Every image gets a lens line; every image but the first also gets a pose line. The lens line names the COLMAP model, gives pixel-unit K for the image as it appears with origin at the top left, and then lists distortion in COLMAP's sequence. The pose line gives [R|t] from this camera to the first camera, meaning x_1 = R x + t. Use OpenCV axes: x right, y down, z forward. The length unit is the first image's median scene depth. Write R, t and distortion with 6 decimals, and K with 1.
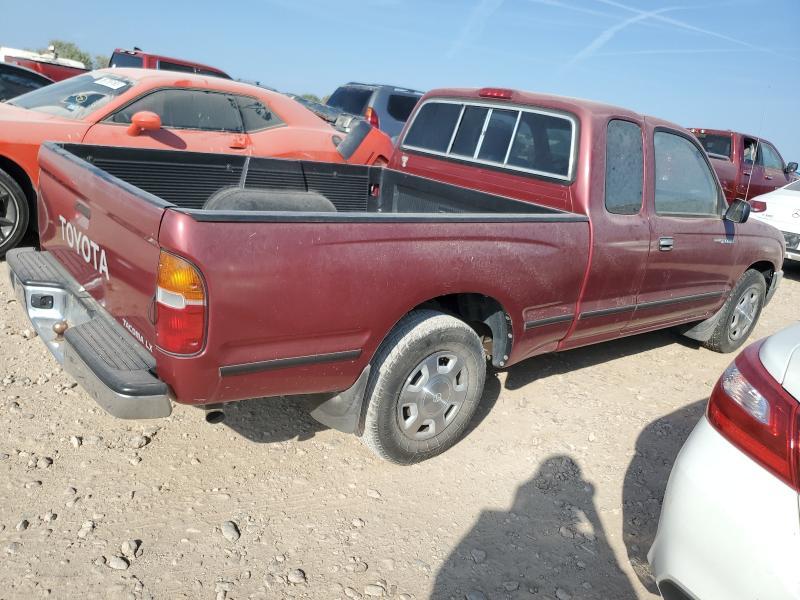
lens RADIAL K [[642.7, 0, 398.4], [0, 642.7, 299.5], [0, 0, 1]] dist [0.027954, -0.004187]
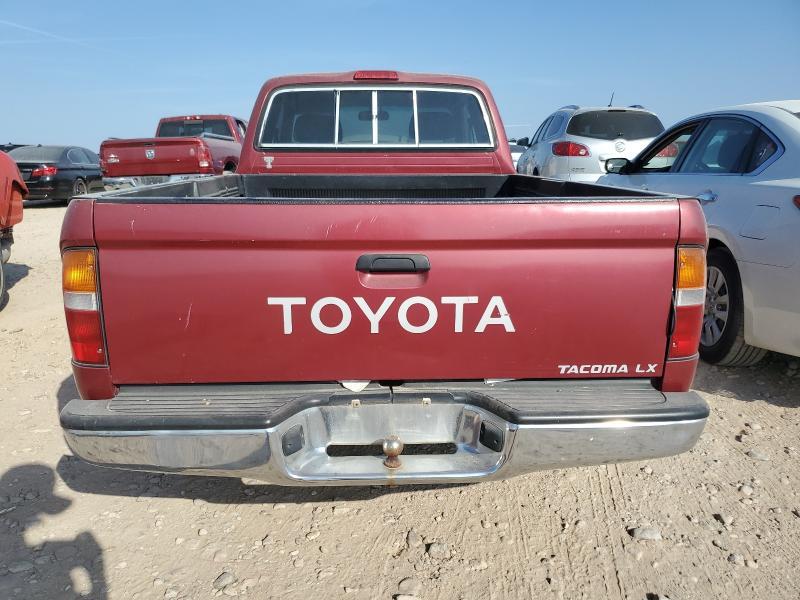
lens RADIAL K [[642.7, 0, 402.5], [0, 642.7, 299.1], [0, 0, 1]] dist [0.027954, -0.004187]
pose [[0.607014, -0.306625, 0.733154, -0.627433], [0.299560, 0.942797, 0.146283, -0.124453], [-0.736069, 0.130828, 0.664144, 0.345325]]
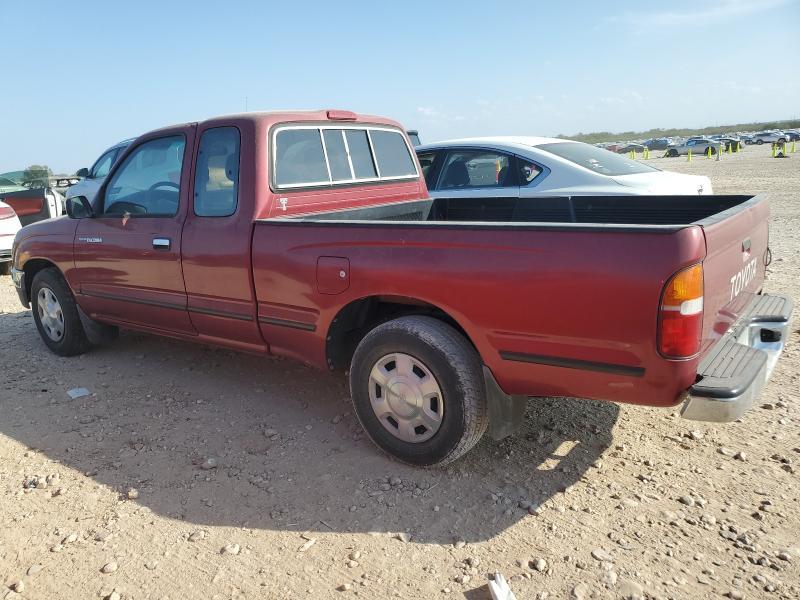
lens RADIAL K [[642.7, 0, 399.4], [0, 642.7, 300.8], [0, 0, 1]] dist [0.027954, -0.004187]
pose [[-0.235778, -0.318527, 0.918123, -0.888897], [0.291734, 0.877984, 0.379520, -0.408380], [-0.926984, 0.357330, -0.114084, 1.095223]]
